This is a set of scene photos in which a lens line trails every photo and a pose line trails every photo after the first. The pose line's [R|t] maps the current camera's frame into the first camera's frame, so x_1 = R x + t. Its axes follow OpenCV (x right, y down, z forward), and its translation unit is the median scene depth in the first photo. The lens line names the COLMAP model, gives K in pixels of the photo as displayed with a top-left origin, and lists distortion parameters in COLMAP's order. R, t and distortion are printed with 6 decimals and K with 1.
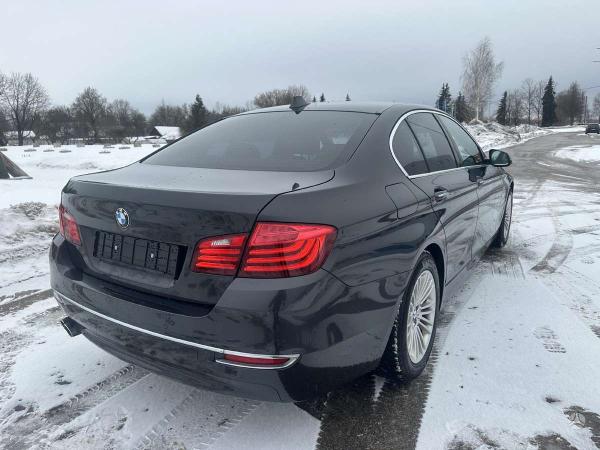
lens RADIAL K [[429.3, 0, 300.0], [0, 429.3, 225.0], [0, 0, 1]] dist [0.064938, -0.082924]
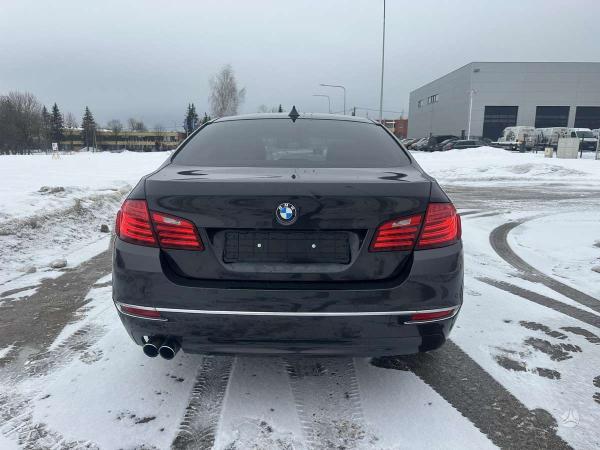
lens RADIAL K [[429.3, 0, 300.0], [0, 429.3, 225.0], [0, 0, 1]] dist [0.064938, -0.082924]
pose [[0.842030, -0.077189, 0.533879, -0.840881], [0.098187, 0.995107, -0.010987, 0.024955], [-0.530419, 0.061671, 0.845490, 0.110490]]
